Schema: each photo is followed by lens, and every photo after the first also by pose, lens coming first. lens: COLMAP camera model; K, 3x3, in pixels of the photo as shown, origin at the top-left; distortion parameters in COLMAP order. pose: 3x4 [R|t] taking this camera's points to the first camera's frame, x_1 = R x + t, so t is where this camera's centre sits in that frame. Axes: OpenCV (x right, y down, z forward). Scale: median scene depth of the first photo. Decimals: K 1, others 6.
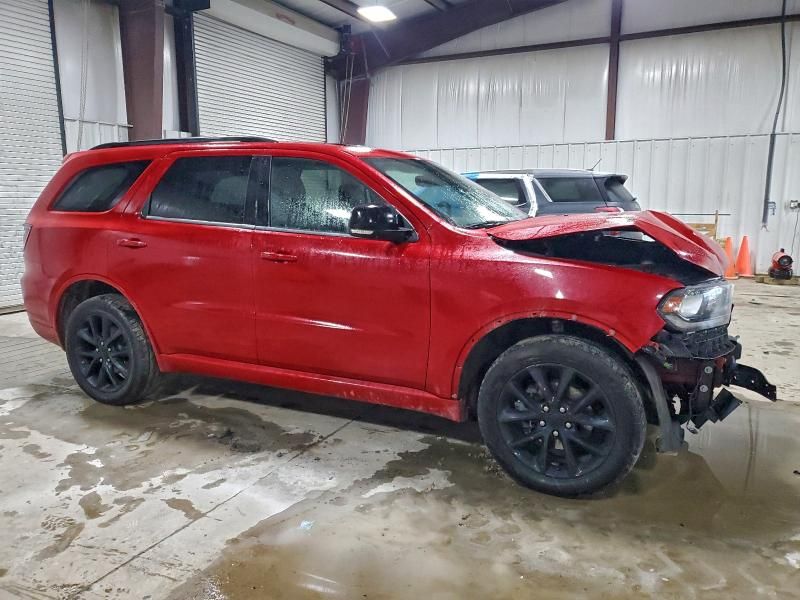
lens RADIAL K [[635.7, 0, 396.0], [0, 635.7, 297.7], [0, 0, 1]] dist [-0.008779, 0.014218]
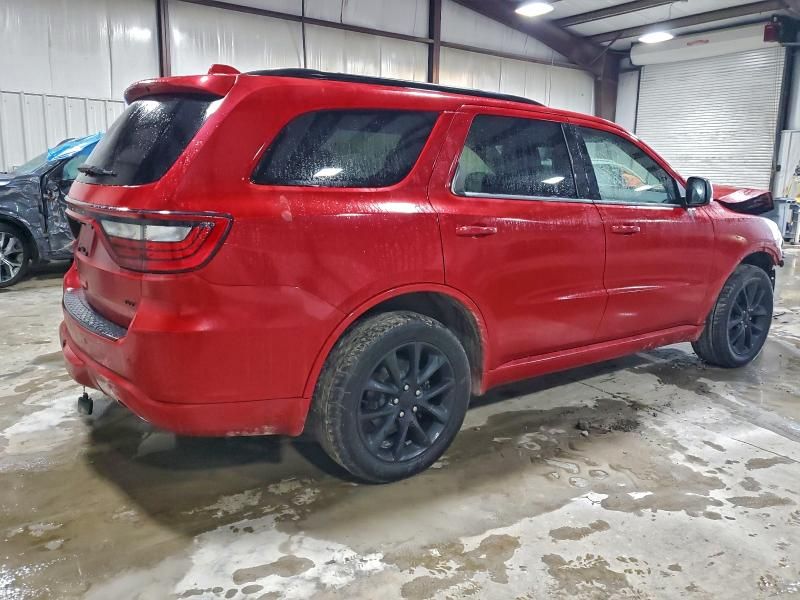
lens RADIAL K [[635.7, 0, 394.9], [0, 635.7, 301.6], [0, 0, 1]] dist [-0.008779, 0.014218]
pose [[0.473511, -0.170992, 0.864031, -1.212545], [0.126383, 0.984014, 0.125476, -0.119747], [-0.871673, 0.049784, 0.487552, 0.814436]]
